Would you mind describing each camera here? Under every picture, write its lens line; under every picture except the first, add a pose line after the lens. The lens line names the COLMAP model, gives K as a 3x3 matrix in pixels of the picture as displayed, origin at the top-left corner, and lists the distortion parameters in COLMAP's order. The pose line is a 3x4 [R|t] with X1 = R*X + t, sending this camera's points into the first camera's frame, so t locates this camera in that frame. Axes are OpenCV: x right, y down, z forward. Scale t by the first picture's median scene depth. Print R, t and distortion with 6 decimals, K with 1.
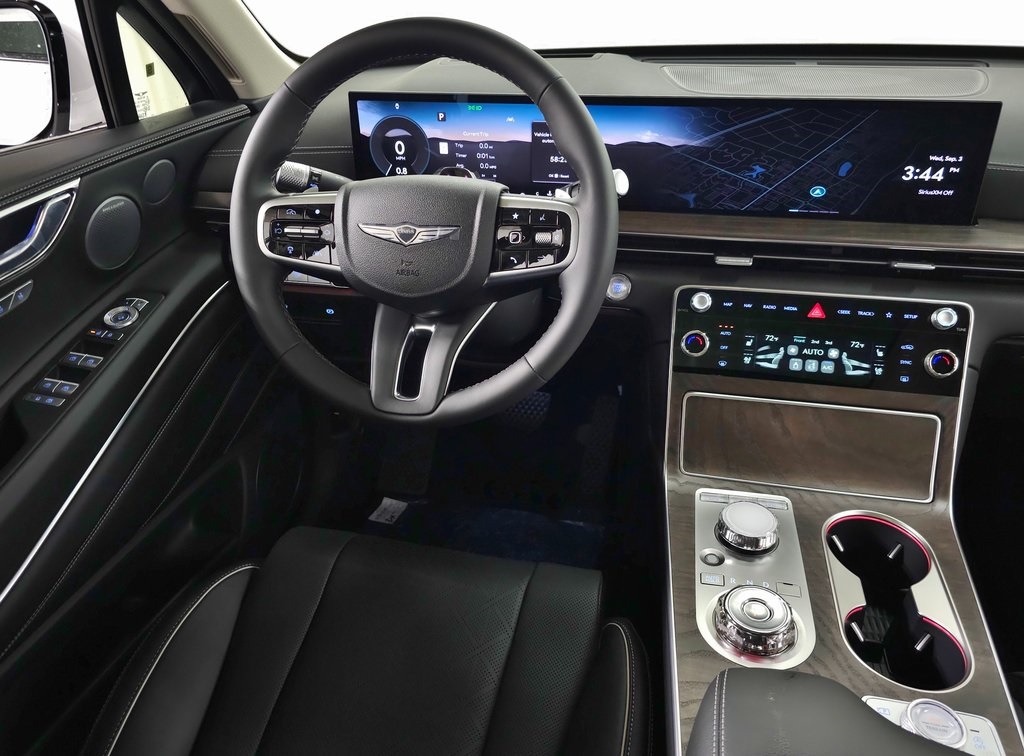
lens RADIAL K [[701.9, 0, 499.0], [0, 701.9, 374.6], [0, 0, 1]] dist [0.038546, -0.048314]
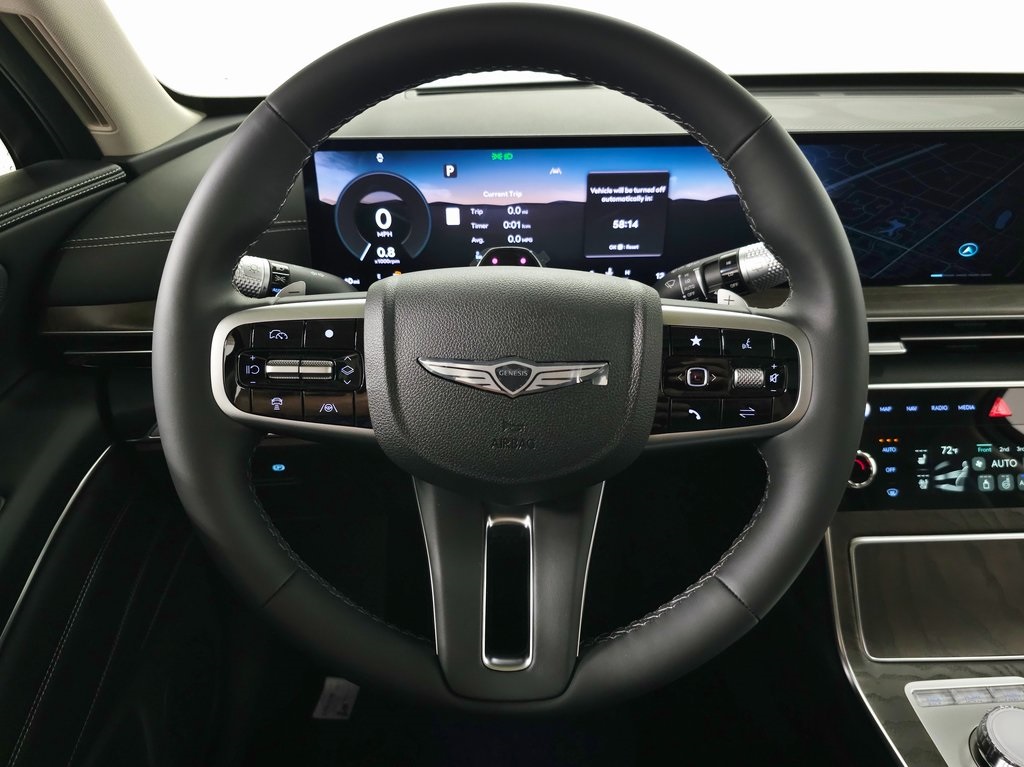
lens RADIAL K [[701.9, 0, 500.7], [0, 701.9, 365.0], [0, 0, 1]] dist [0.038546, -0.048314]
pose [[0.970384, -0.095913, 0.221710, -0.215723], [0.113677, 0.991135, -0.068770, -0.141200], [-0.213149, 0.091936, 0.972685, 0.381673]]
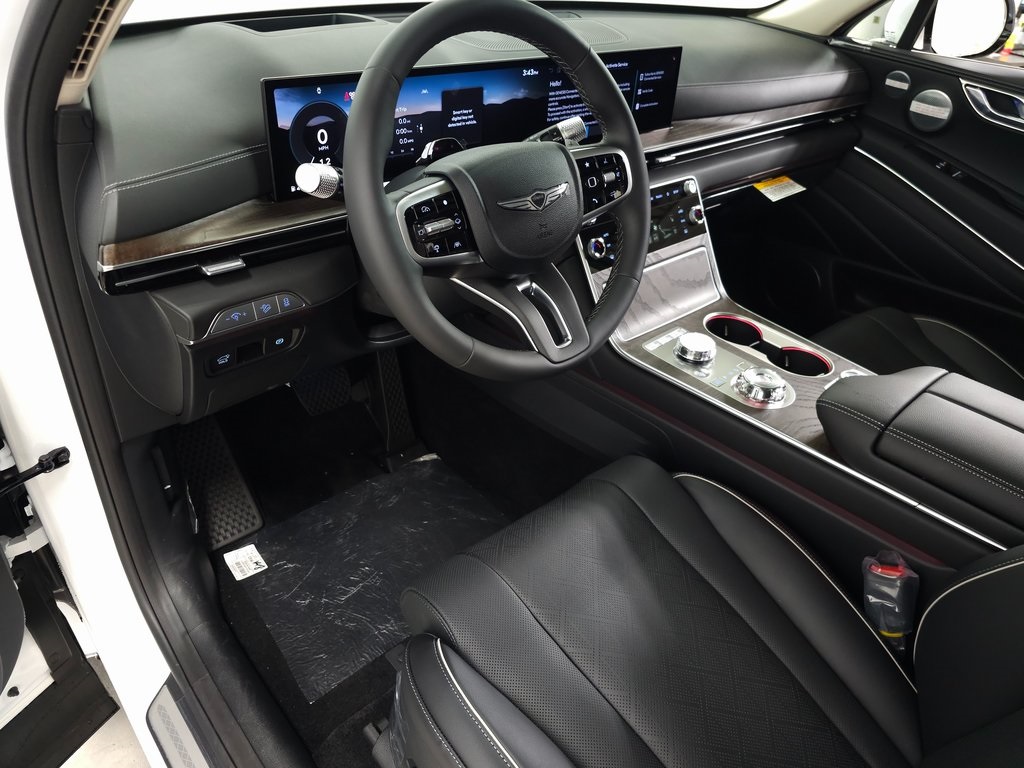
lens RADIAL K [[693.0, 0, 500.3], [0, 693.0, 396.4], [0, 0, 1]] dist [0.009607, 0.003038]
pose [[0.589592, -0.409269, 0.696334, -0.860691], [0.352982, 0.905993, 0.233623, -0.160887], [-0.726488, 0.108051, 0.678631, 0.281742]]
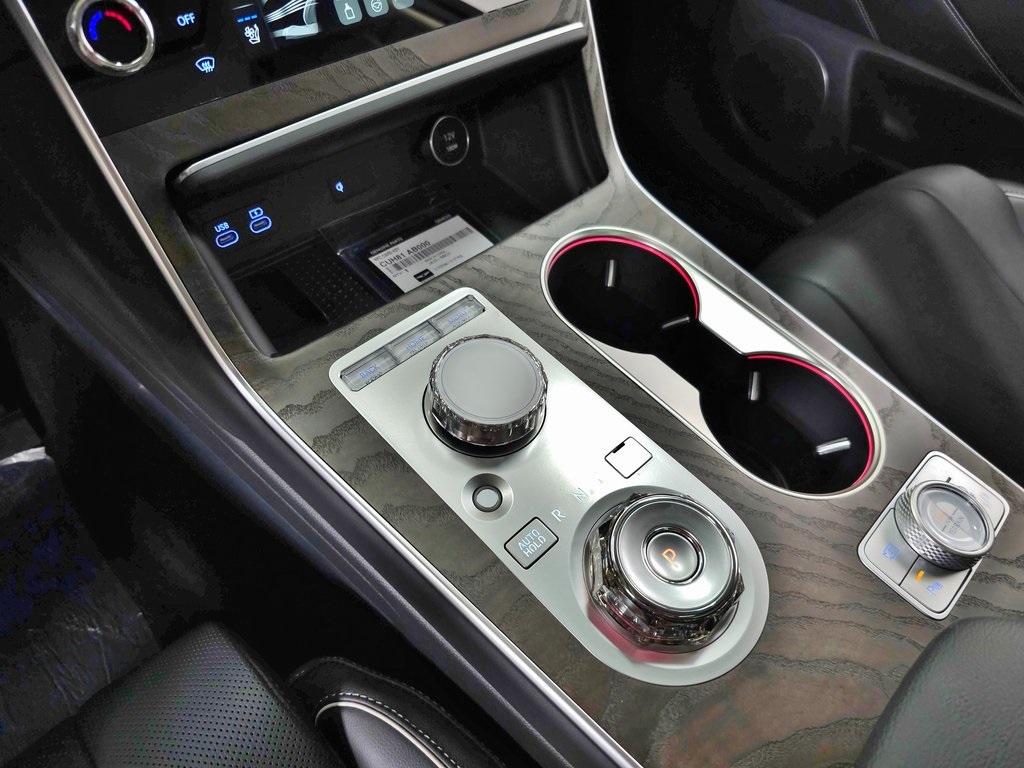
lens RADIAL K [[701.9, 0, 509.5], [0, 701.9, 374.0], [0, 0, 1]] dist [0.038546, -0.048314]
pose [[0.535117, -0.602622, 0.592028, 0.078676], [0.307200, 0.791642, 0.528138, -0.035544], [-0.786942, -0.100745, 0.608747, 0.628106]]
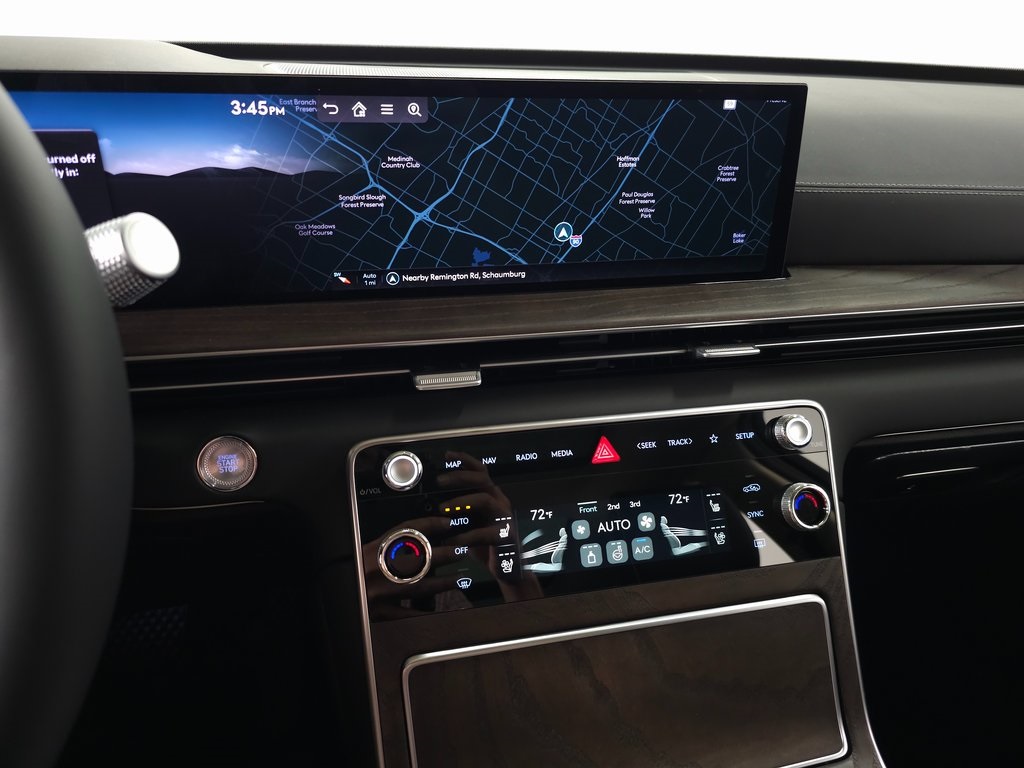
lens RADIAL K [[701.9, 0, 524.3], [0, 701.9, 369.7], [0, 0, 1]] dist [0.038546, -0.048314]
pose [[0.897271, -0.133281, 0.420882, 0.166404], [0.187719, 0.978047, -0.090477, -0.113084], [-0.399583, 0.160190, 0.902592, 0.509141]]
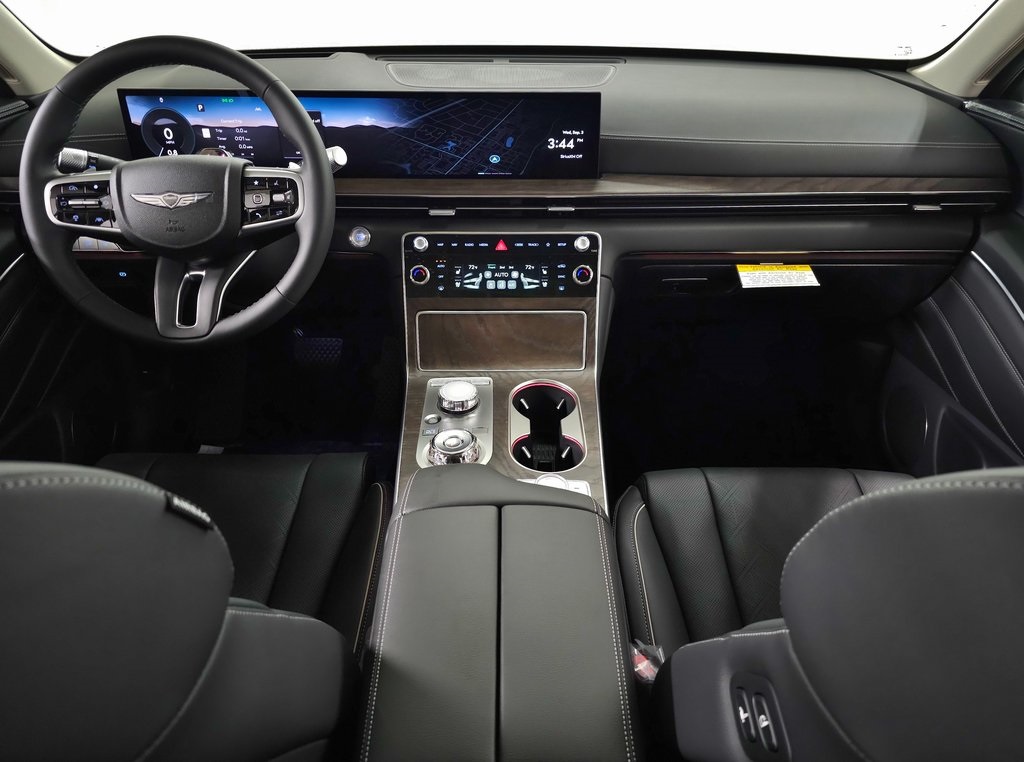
lens RADIAL K [[701.9, 0, 508.3], [0, 701.9, 375.3], [0, 0, 1]] dist [0.038546, -0.048314]
pose [[0.969865, -0.102836, 0.220878, 0.128108], [0.096834, 0.994580, 0.037863, 0.113778], [-0.223574, -0.015333, 0.974566, -0.360289]]
